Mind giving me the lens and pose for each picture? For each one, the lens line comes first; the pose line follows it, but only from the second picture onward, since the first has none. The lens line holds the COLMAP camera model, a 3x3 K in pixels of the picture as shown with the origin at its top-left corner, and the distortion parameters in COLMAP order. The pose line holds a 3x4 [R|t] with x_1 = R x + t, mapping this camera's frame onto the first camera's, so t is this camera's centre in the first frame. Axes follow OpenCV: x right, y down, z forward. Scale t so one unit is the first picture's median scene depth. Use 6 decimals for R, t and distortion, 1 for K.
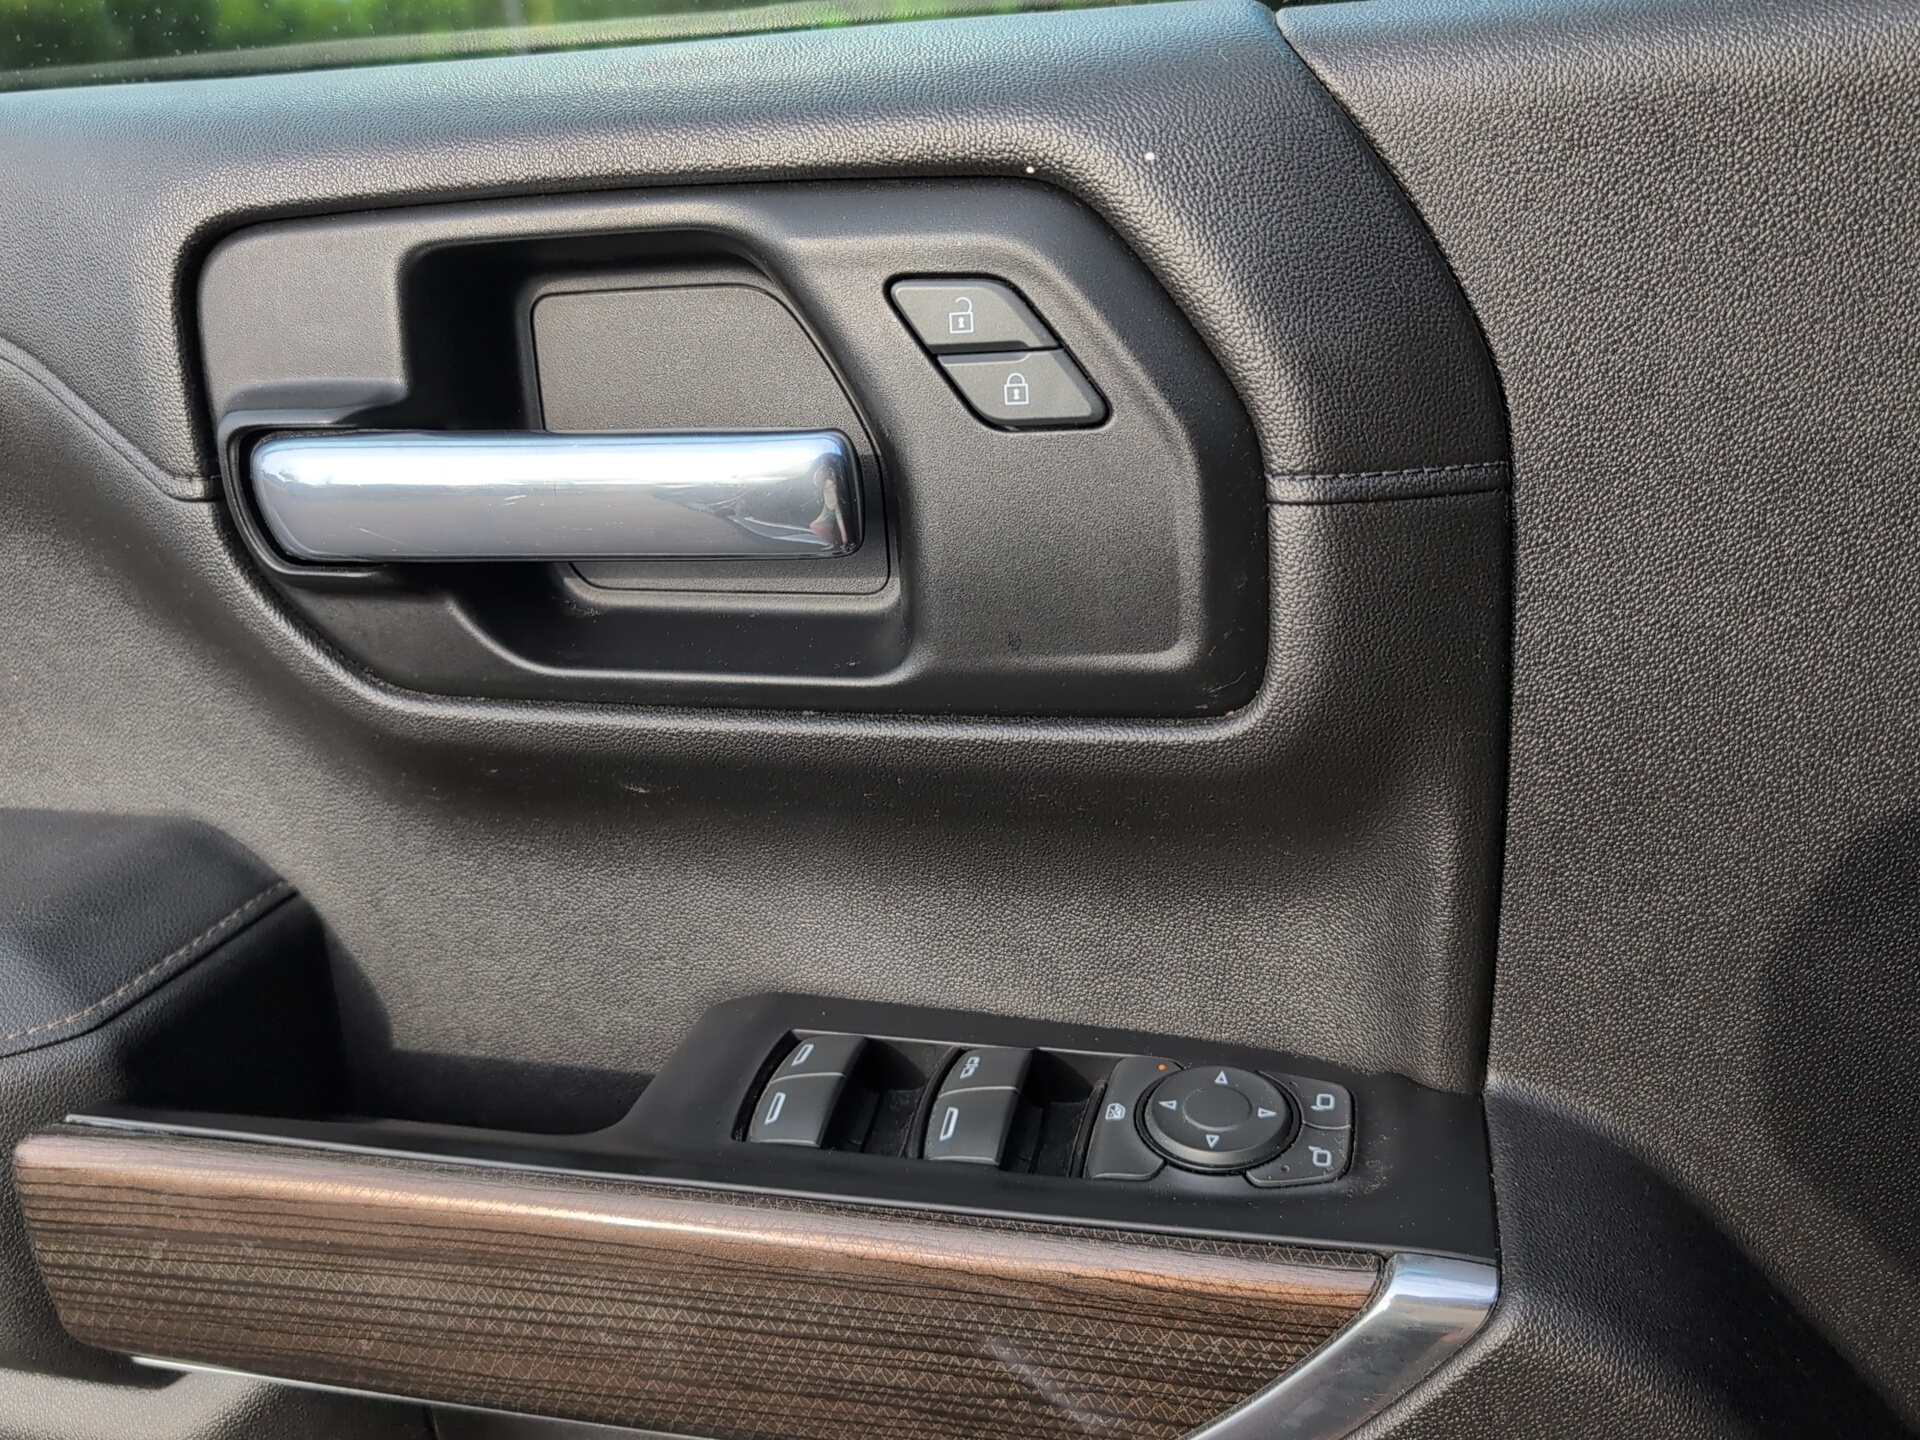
lens RADIAL K [[1432.6, 0, 962.4], [0, 1432.6, 717.7], [0, 0, 1]] dist [-0.027117, -0.023854]
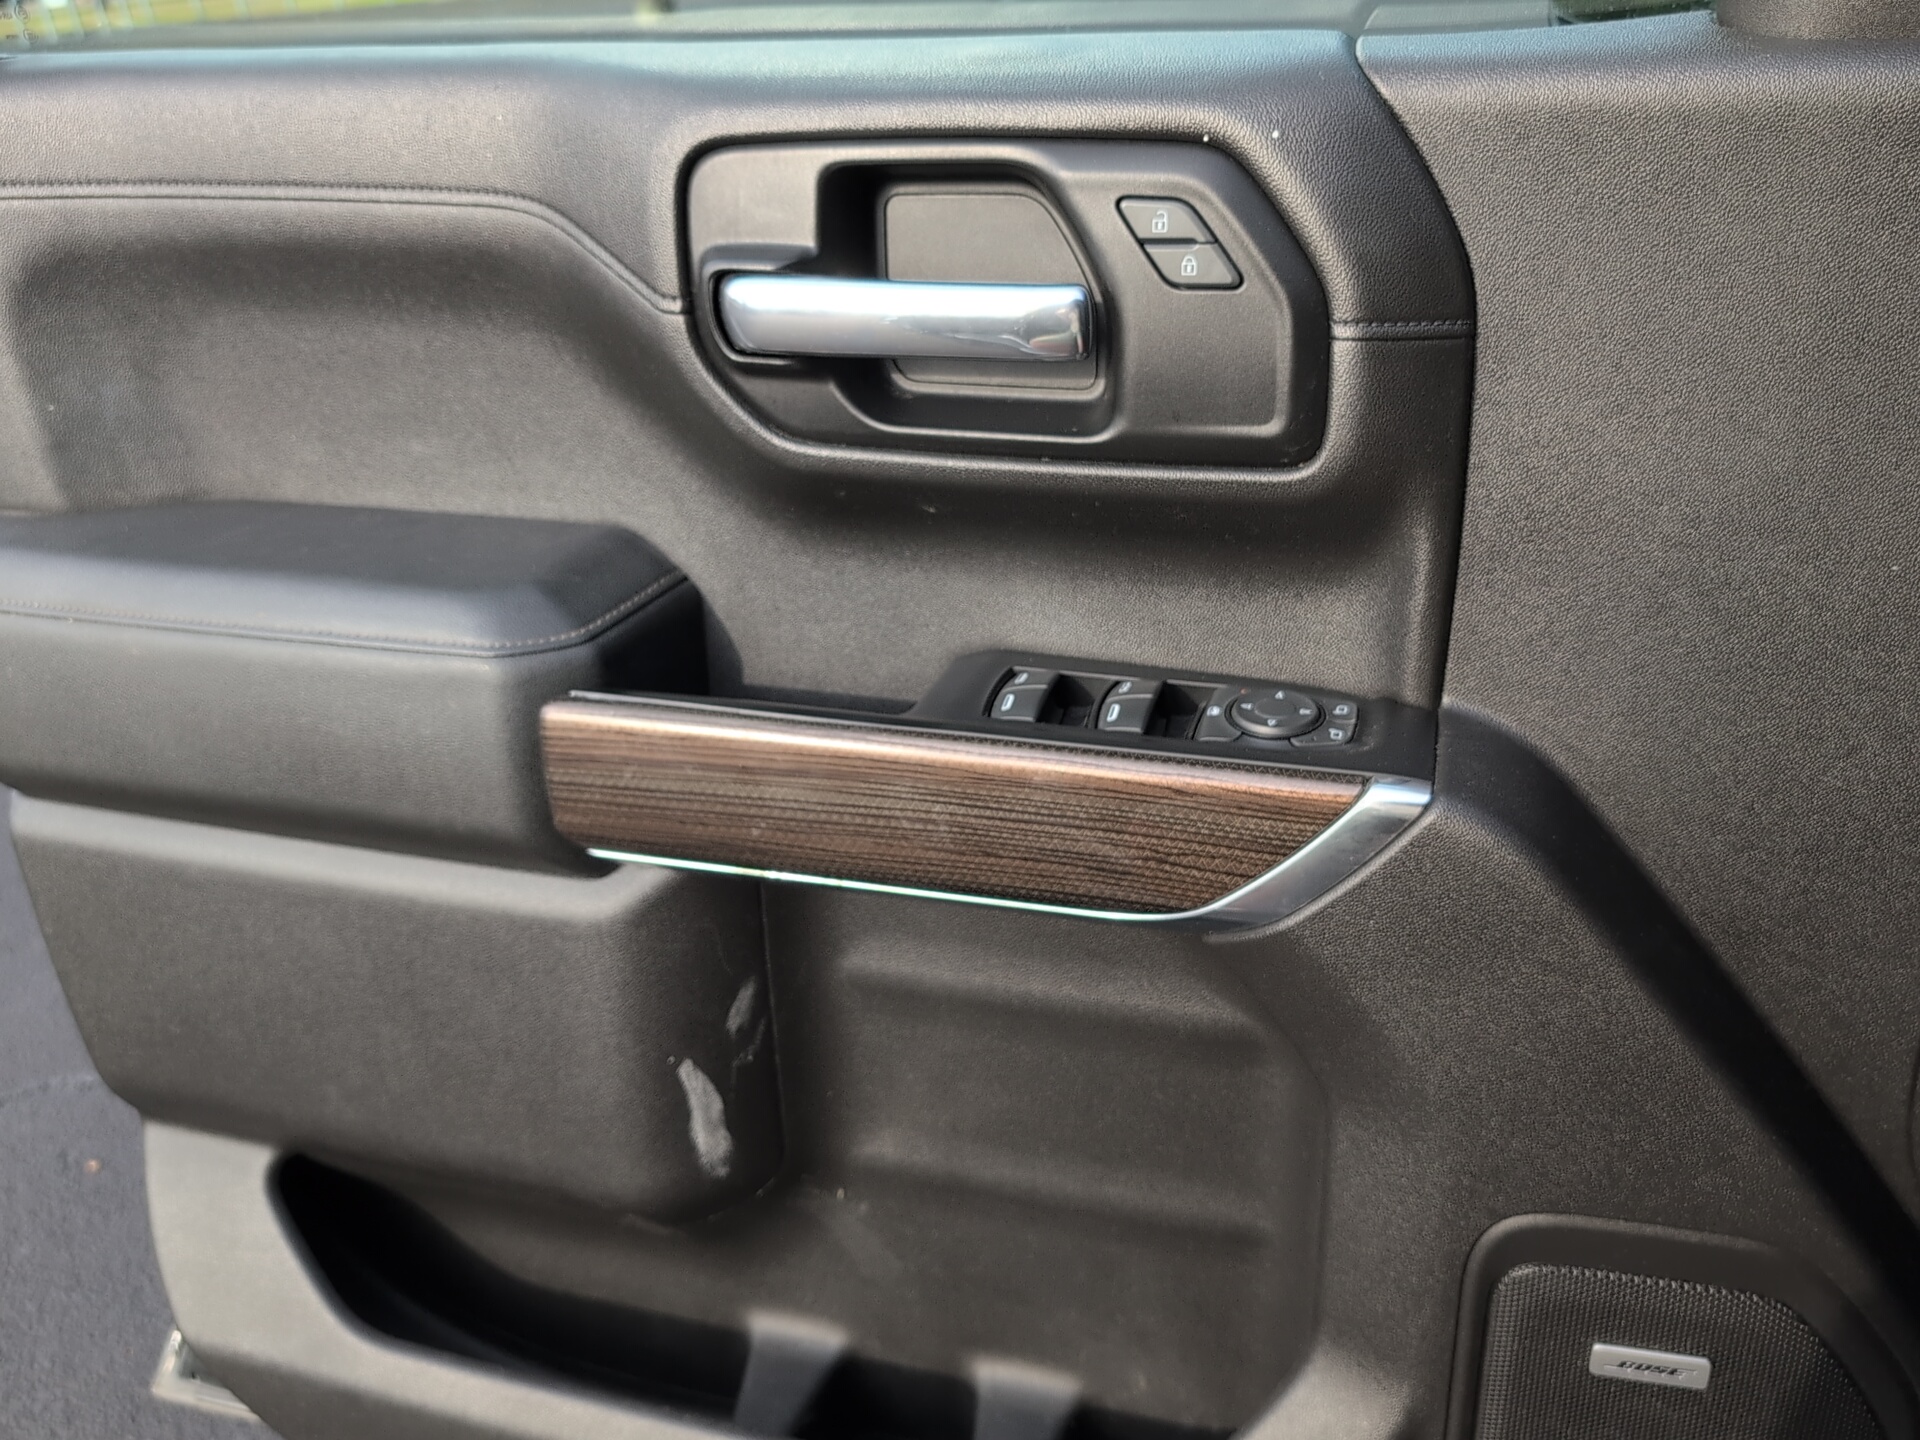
lens RADIAL K [[1432.6, 0, 960.3], [0, 1432.6, 732.3], [0, 0, 1]] dist [-0.027117, -0.023854]
pose [[0.997154, 0.055847, -0.050641, -0.105148], [-0.050753, 0.994007, 0.096824, 0.157576], [0.055745, -0.093978, 0.994012, -0.694396]]
